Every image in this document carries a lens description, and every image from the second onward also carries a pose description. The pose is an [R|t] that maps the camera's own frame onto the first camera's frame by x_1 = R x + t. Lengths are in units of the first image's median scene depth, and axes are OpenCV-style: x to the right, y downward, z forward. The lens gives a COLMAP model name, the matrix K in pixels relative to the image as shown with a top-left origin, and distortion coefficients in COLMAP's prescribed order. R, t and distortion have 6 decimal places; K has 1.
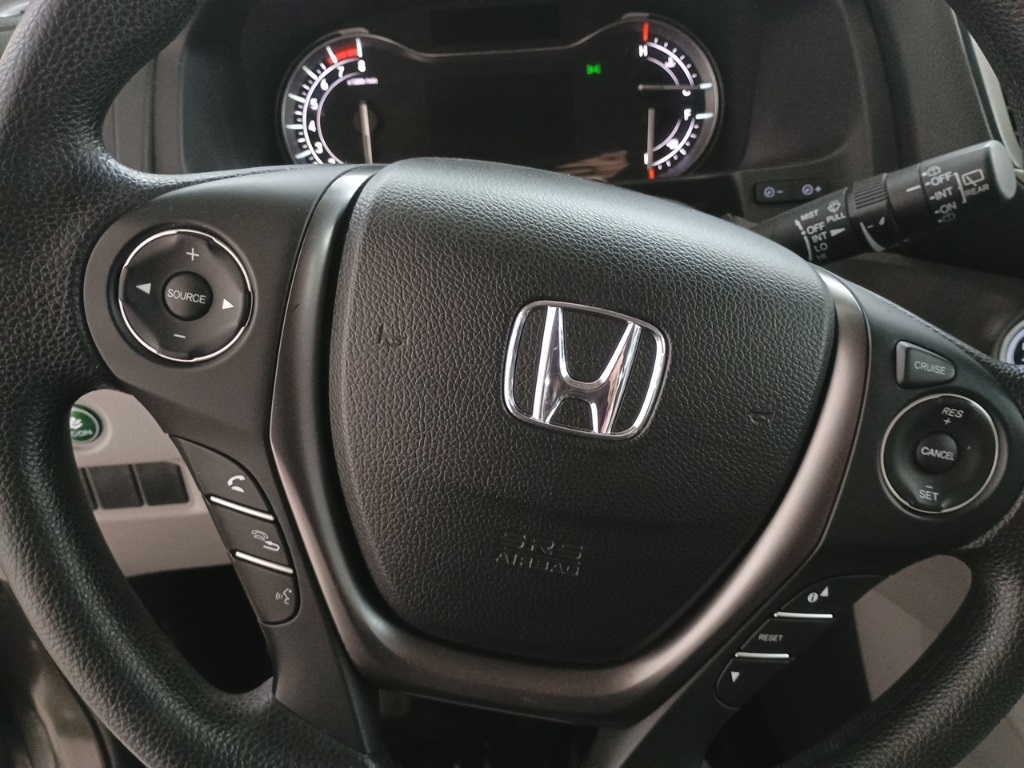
lens RADIAL K [[863.5, 0, 512.0], [0, 863.5, 384.0], [0, 0, 1]] dist [0.006028, 0.002844]
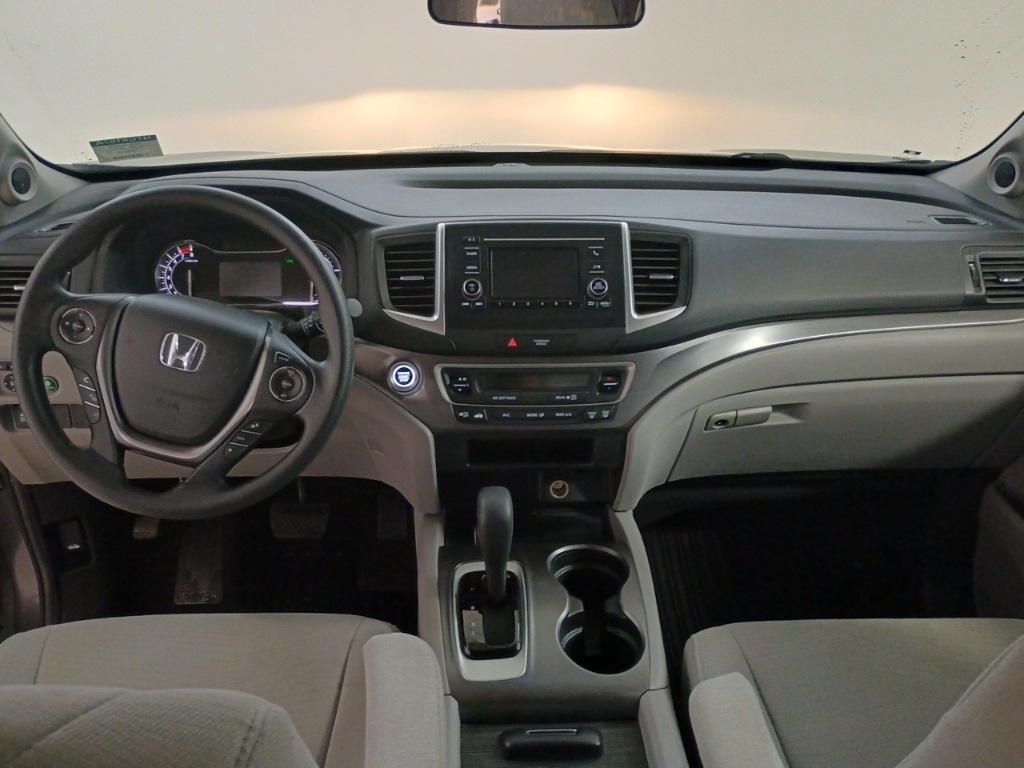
lens RADIAL K [[863.5, 0, 512.0], [0, 863.5, 384.0], [0, 0, 1]] dist [0.006028, 0.002844]
pose [[0.998069, 0.059205, -0.018811, 1.422644], [-0.061427, 0.985728, -0.156739, 0.554966], [0.009263, 0.157592, 0.987461, -2.365699]]
